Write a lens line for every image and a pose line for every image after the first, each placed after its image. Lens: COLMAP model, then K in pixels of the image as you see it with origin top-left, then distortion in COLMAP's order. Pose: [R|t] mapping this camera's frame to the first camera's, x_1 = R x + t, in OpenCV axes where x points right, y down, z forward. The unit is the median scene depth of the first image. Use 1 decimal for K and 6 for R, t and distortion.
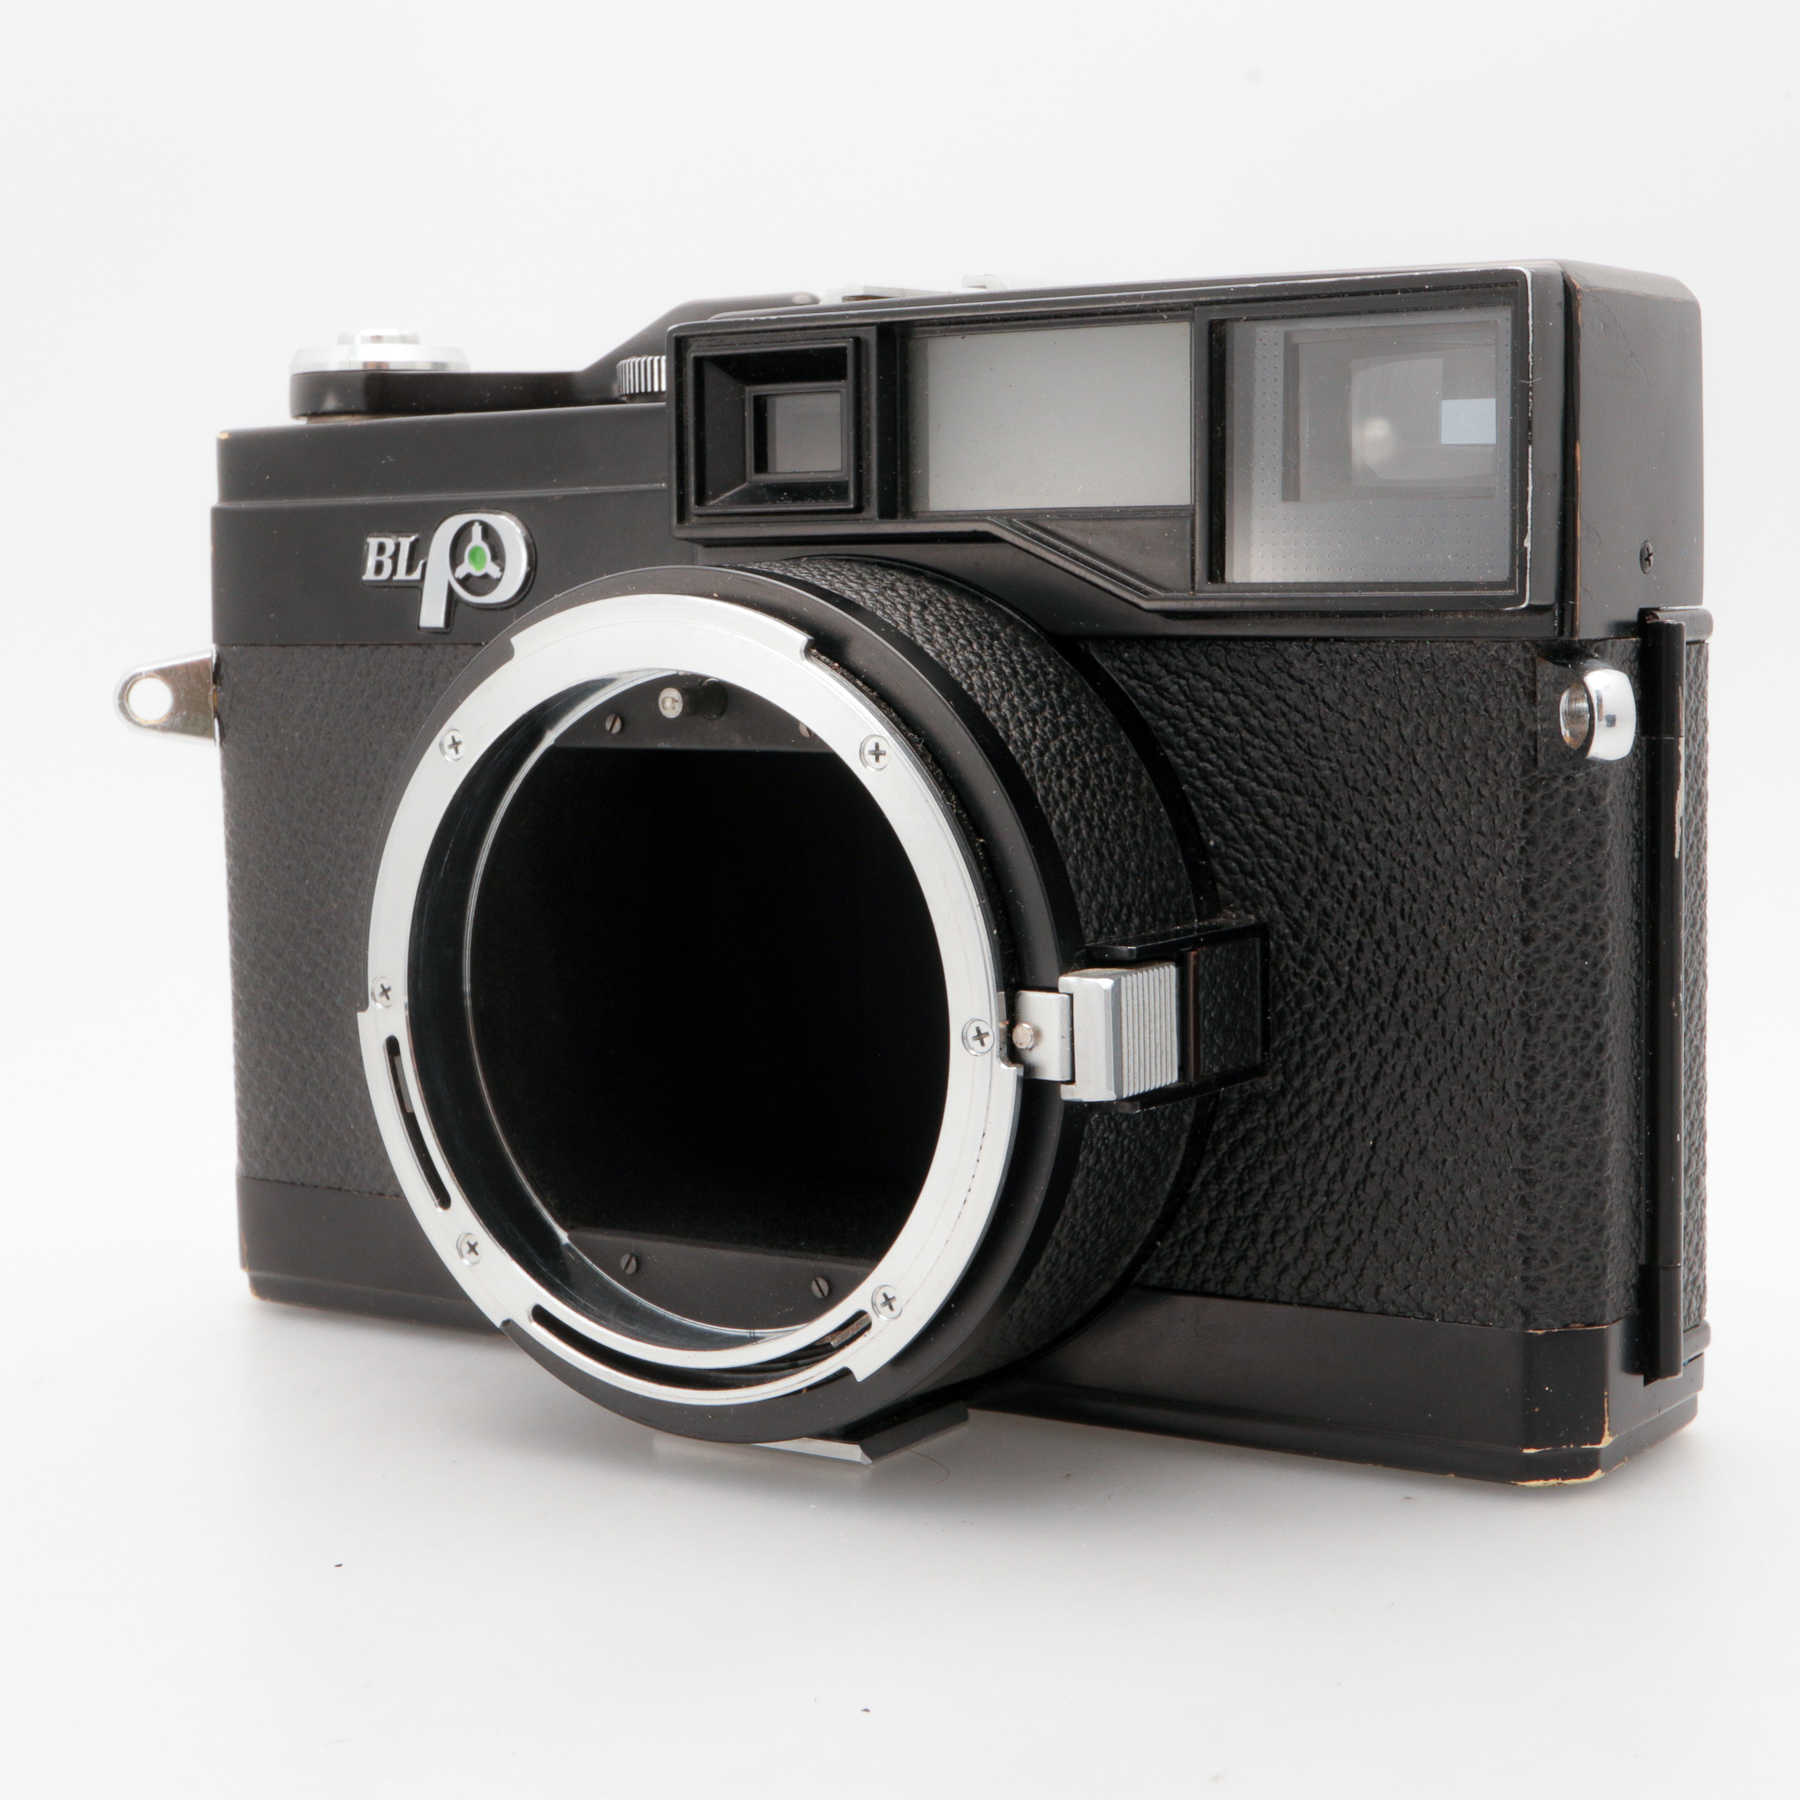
lens RADIAL K [[3334.3, 0, 900.0], [0, 3334.3, 900.0], [0, 0, 1]] dist [0.132180, -0.055540]
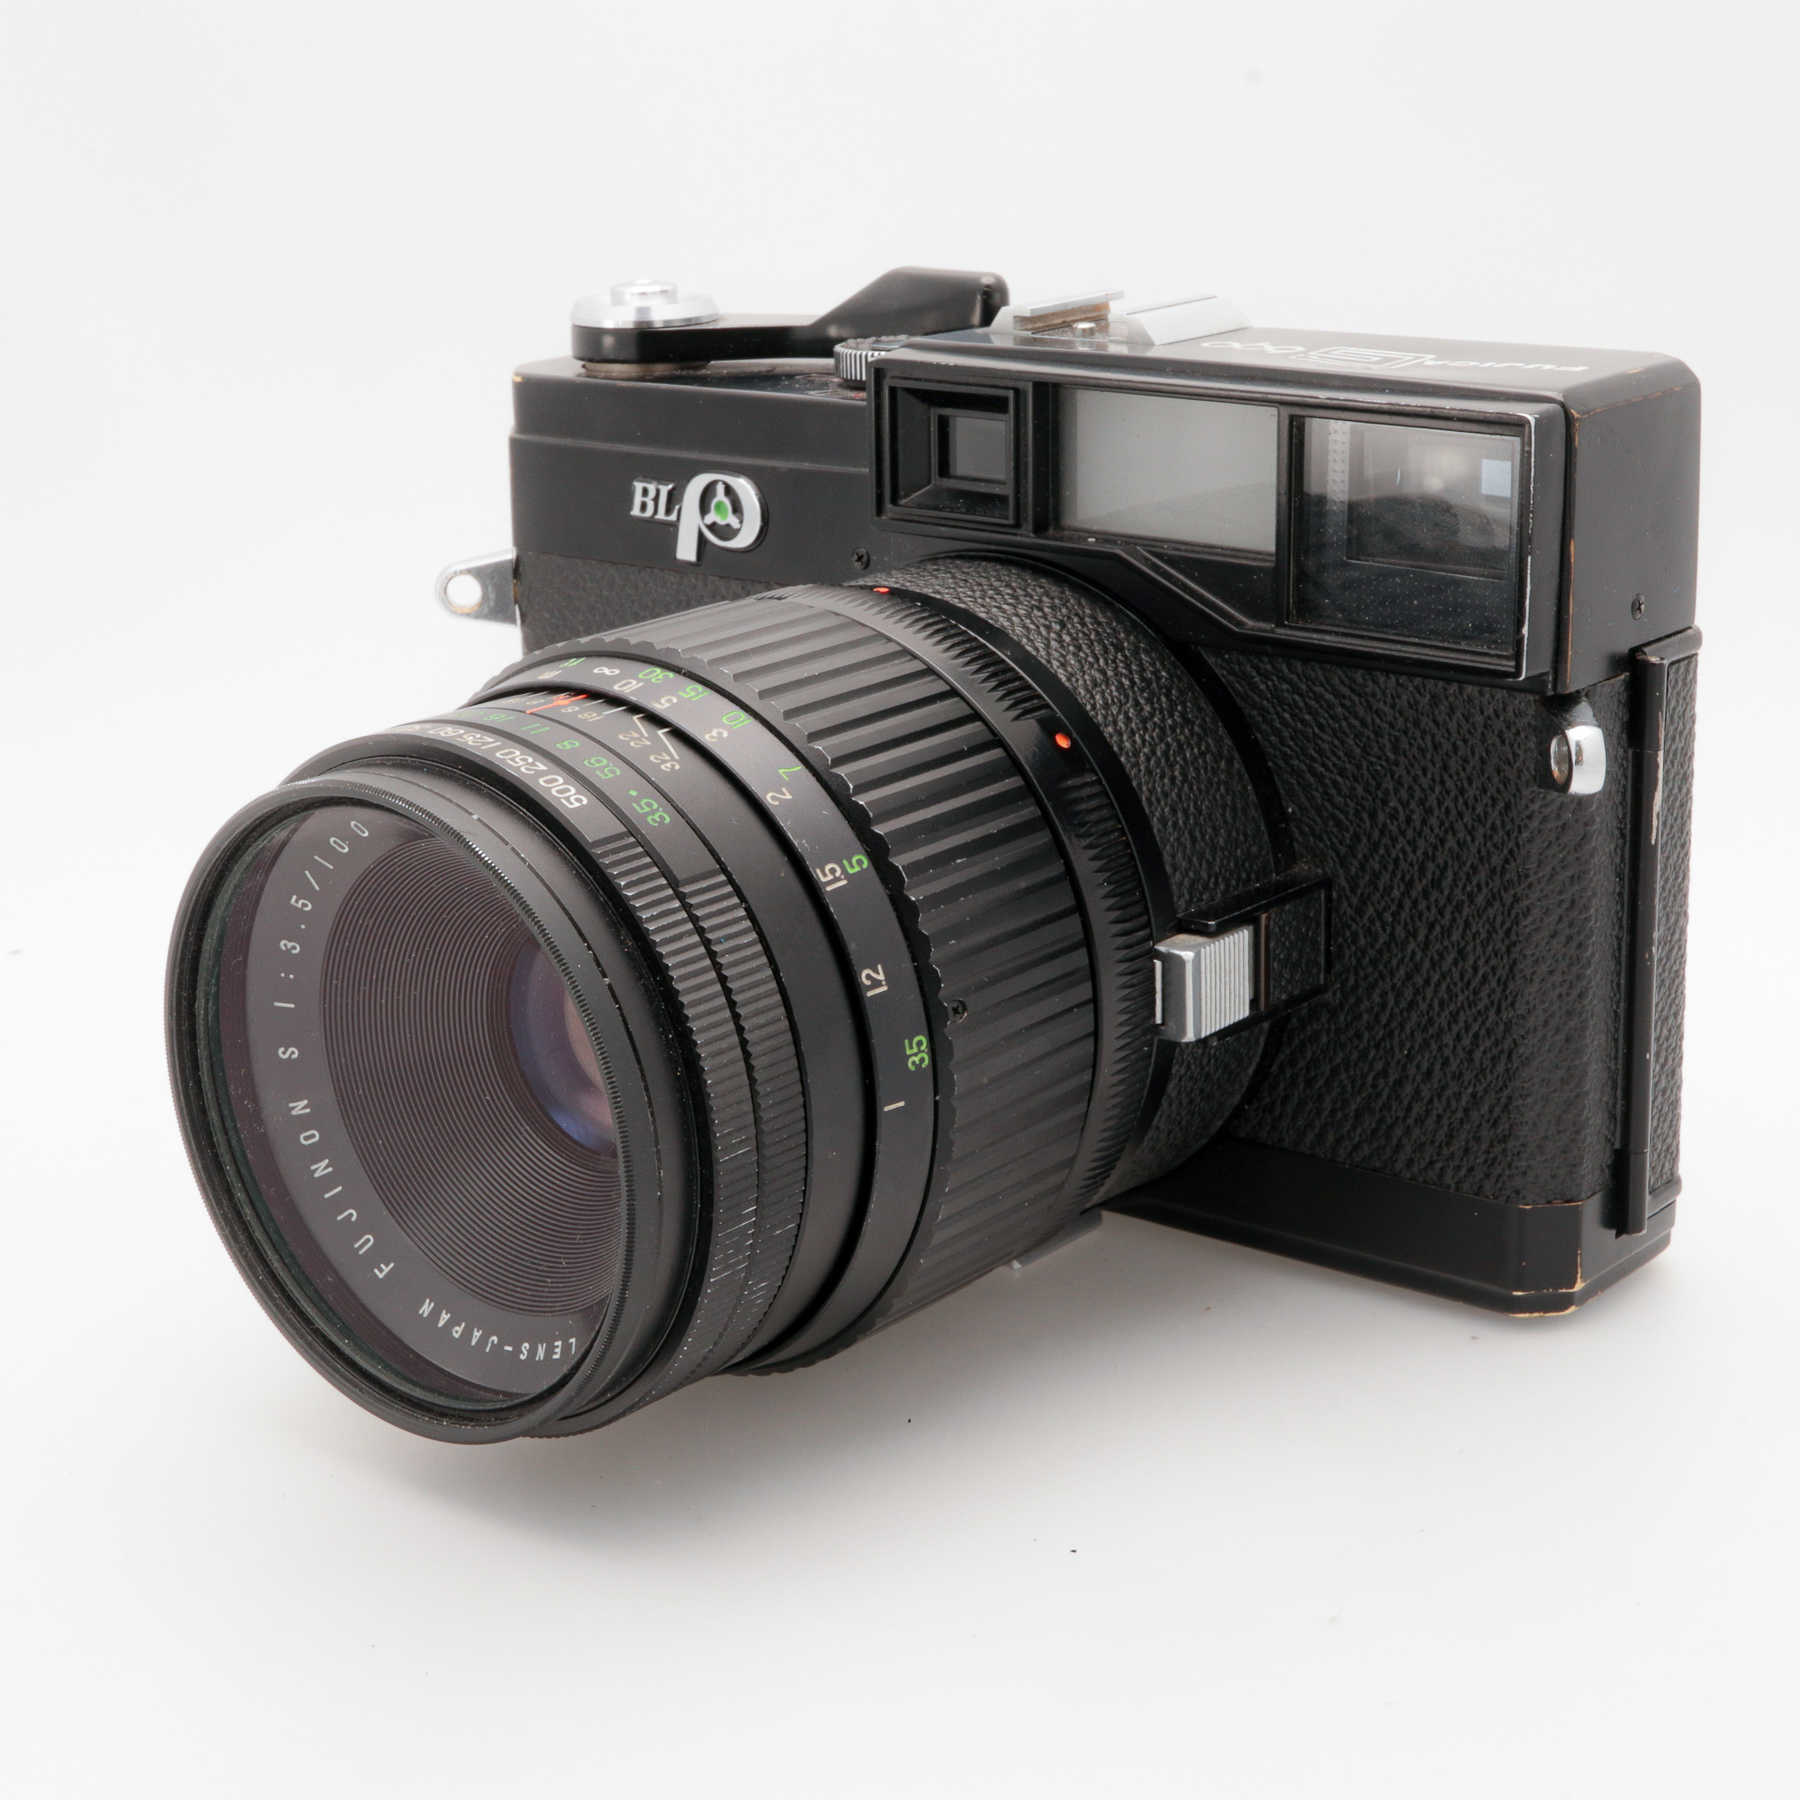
lens RADIAL K [[3334.3, 0, 900.0], [0, 3334.3, 900.0], [0, 0, 1]] dist [0.132180, -0.055540]
pose [[0.995652, 0.016642, -0.091652, 0.063573], [-0.000031, 0.983971, 0.178326, -0.211678], [0.093150, -0.177548, 0.979694, -0.262245]]
